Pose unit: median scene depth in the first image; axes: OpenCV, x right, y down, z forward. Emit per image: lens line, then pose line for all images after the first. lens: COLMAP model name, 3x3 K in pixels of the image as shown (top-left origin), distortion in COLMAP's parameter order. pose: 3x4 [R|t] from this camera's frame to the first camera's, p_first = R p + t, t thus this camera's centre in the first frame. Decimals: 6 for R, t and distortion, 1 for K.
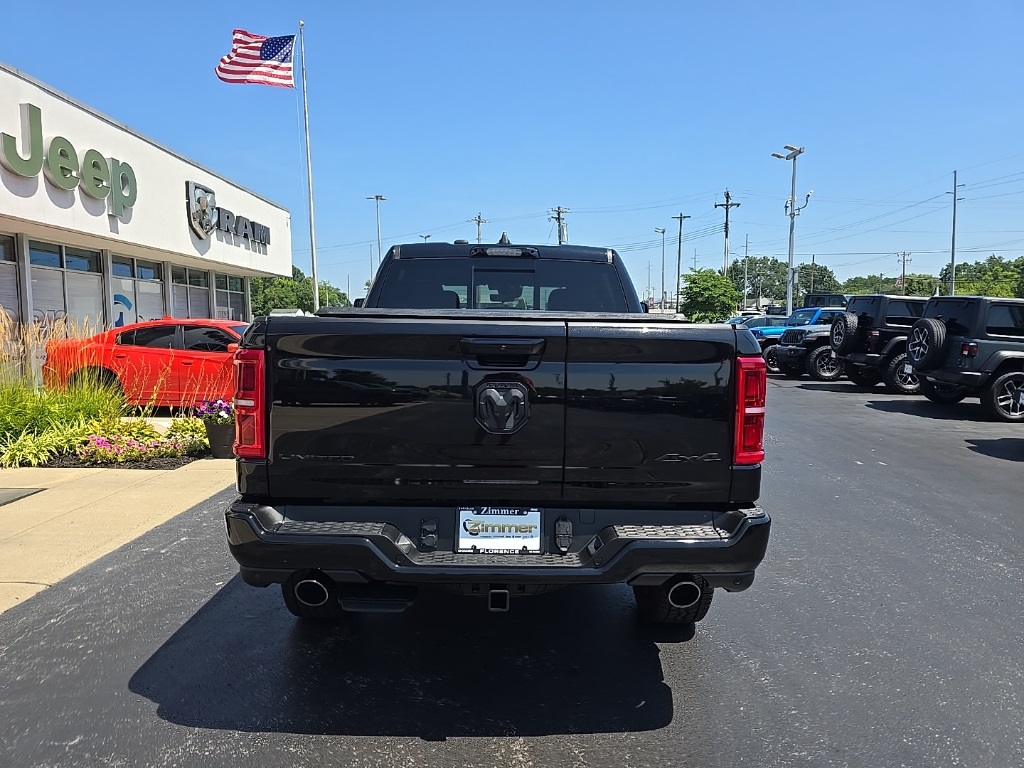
lens RADIAL K [[690.3, 0, 515.3], [0, 690.3, 382.4], [0, 0, 1]] dist [0.063943, -0.057929]
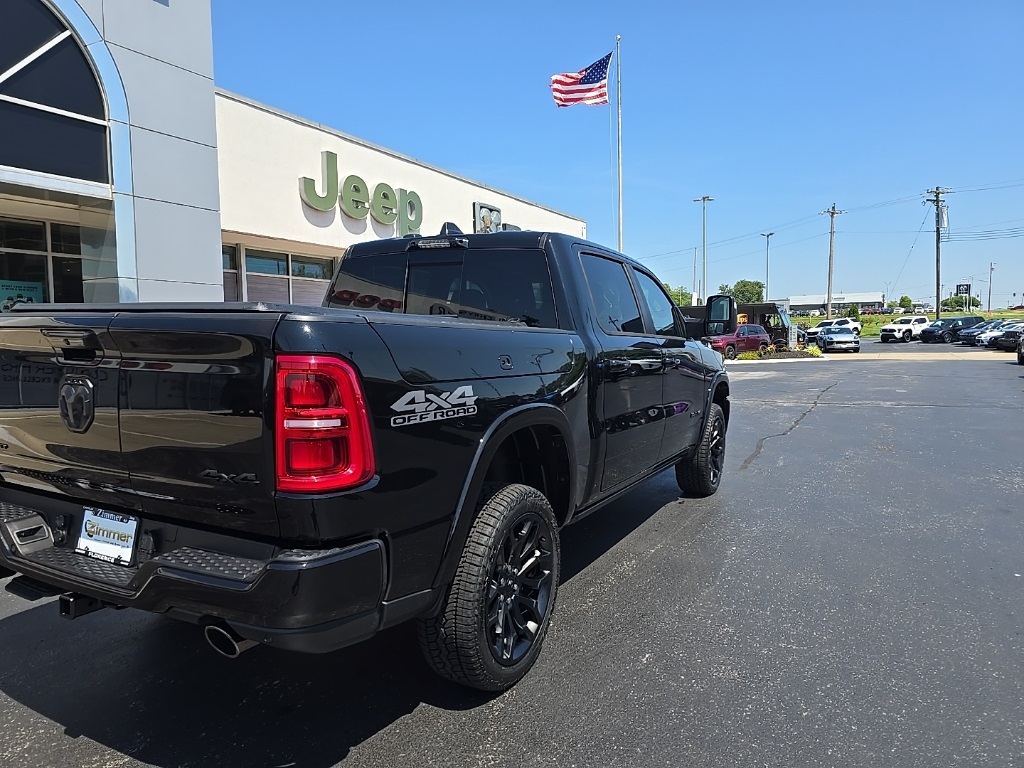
lens RADIAL K [[694.0, 0, 516.1], [0, 694.0, 379.9], [0, 0, 1]] dist [0.061168, -0.062111]
pose [[0.874059, 0.029530, -0.484922, 0.195636], [-0.035475, 0.999366, -0.003084, -0.003254], [0.484523, 0.019898, 0.874552, 0.089835]]
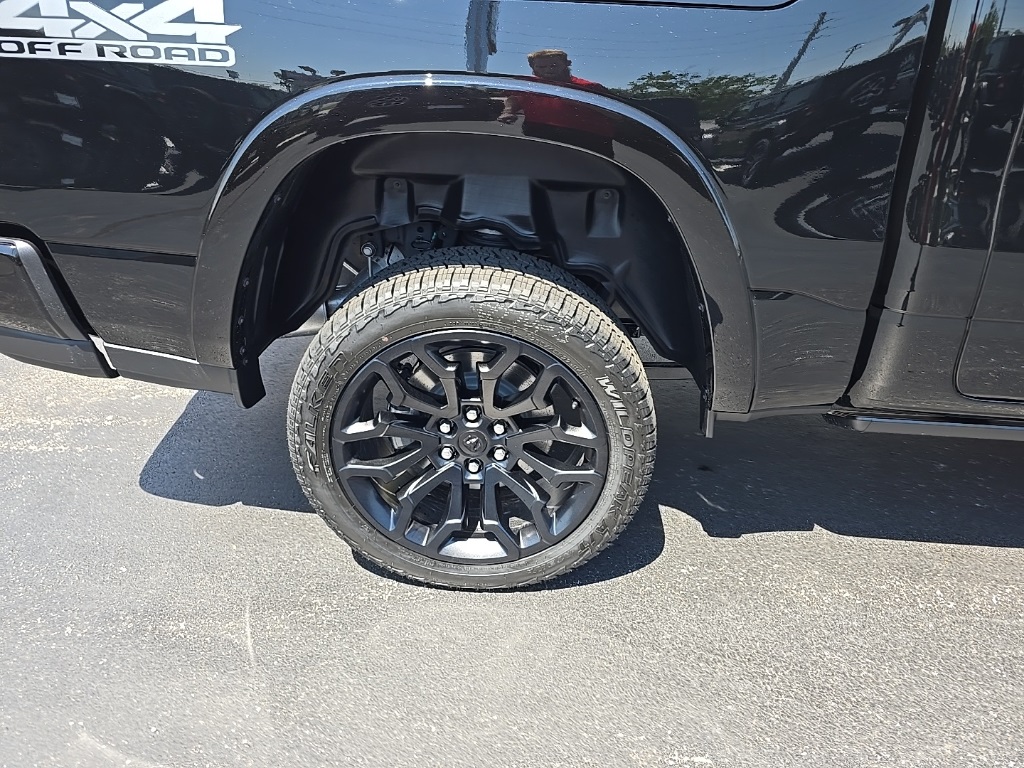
lens RADIAL K [[694.0, 0, 516.1], [0, 694.0, 379.9], [0, 0, 1]] dist [0.061168, -0.062111]
pose [[-0.070926, 0.445275, -0.892581, 0.188620], [-0.107480, 0.886213, 0.450638, -0.003133], [0.991674, 0.127896, -0.014997, 0.323362]]
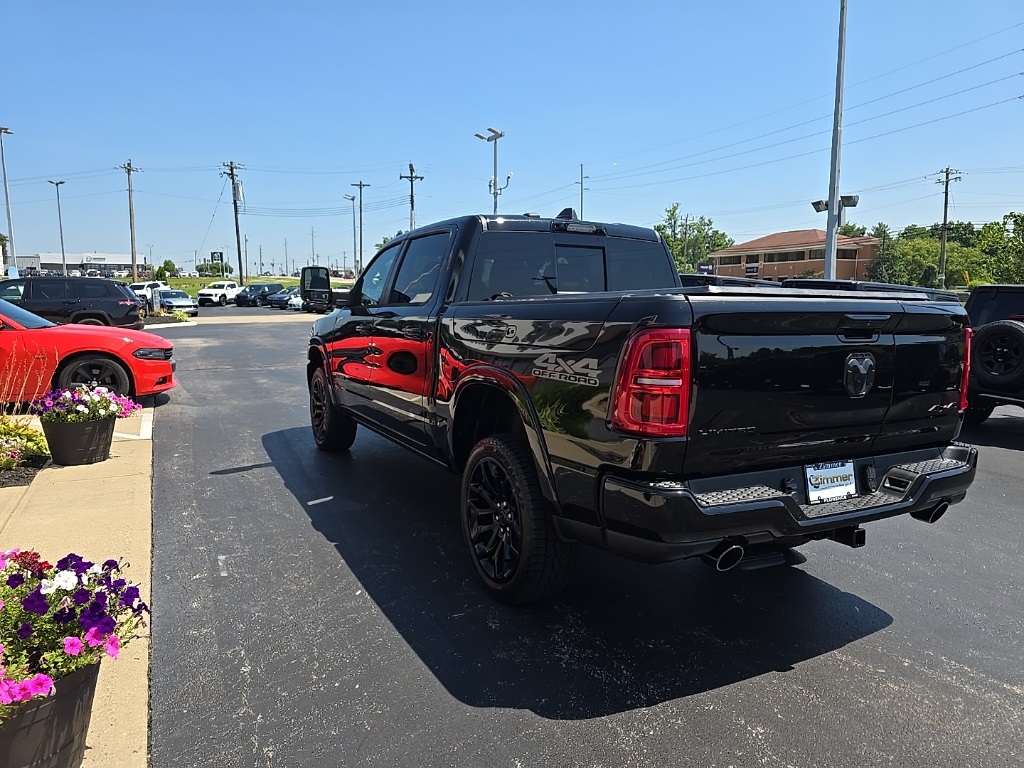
lens RADIAL K [[694.0, 0, 516.1], [0, 694.0, 379.9], [0, 0, 1]] dist [0.061168, -0.062111]
pose [[0.887595, -0.050436, 0.457855, -0.214583], [0.032131, 0.998345, 0.047686, -0.005802], [-0.459502, -0.027615, 0.887747, 0.044146]]
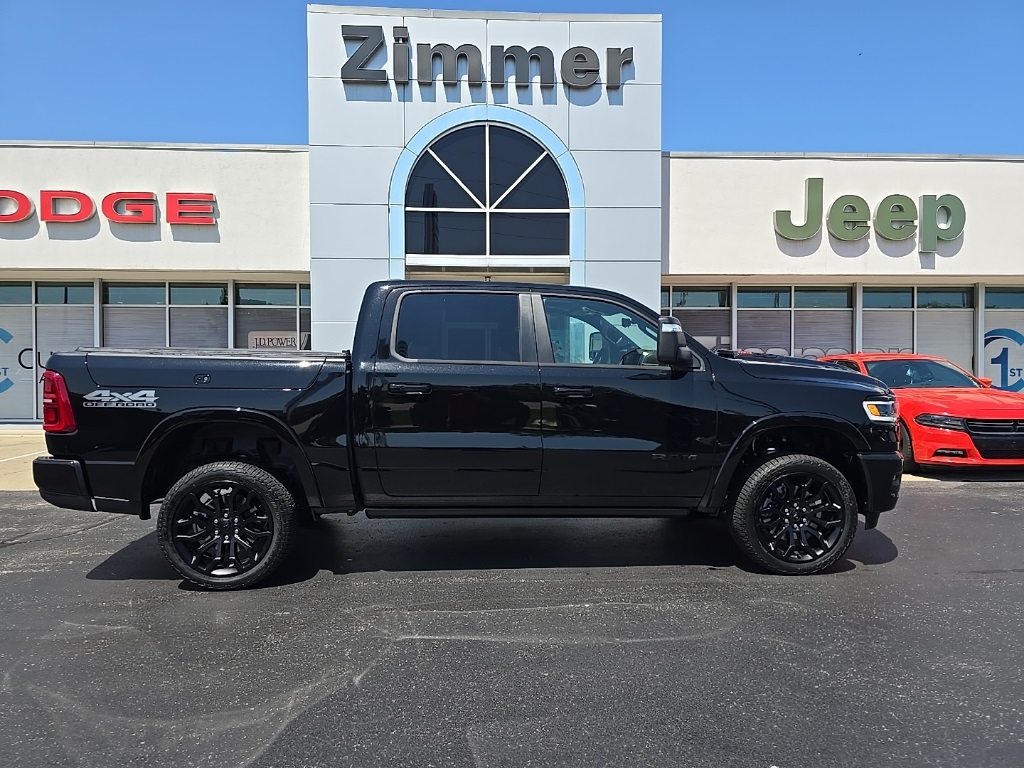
lens RADIAL K [[694.0, 0, 516.1], [0, 694.0, 379.9], [0, 0, 1]] dist [0.061168, -0.062111]
pose [[0.043704, 0.015573, -0.998923, 0.466839], [-0.077427, 0.996924, 0.012154, -0.027323], [0.996040, 0.076812, 0.044775, 0.451141]]
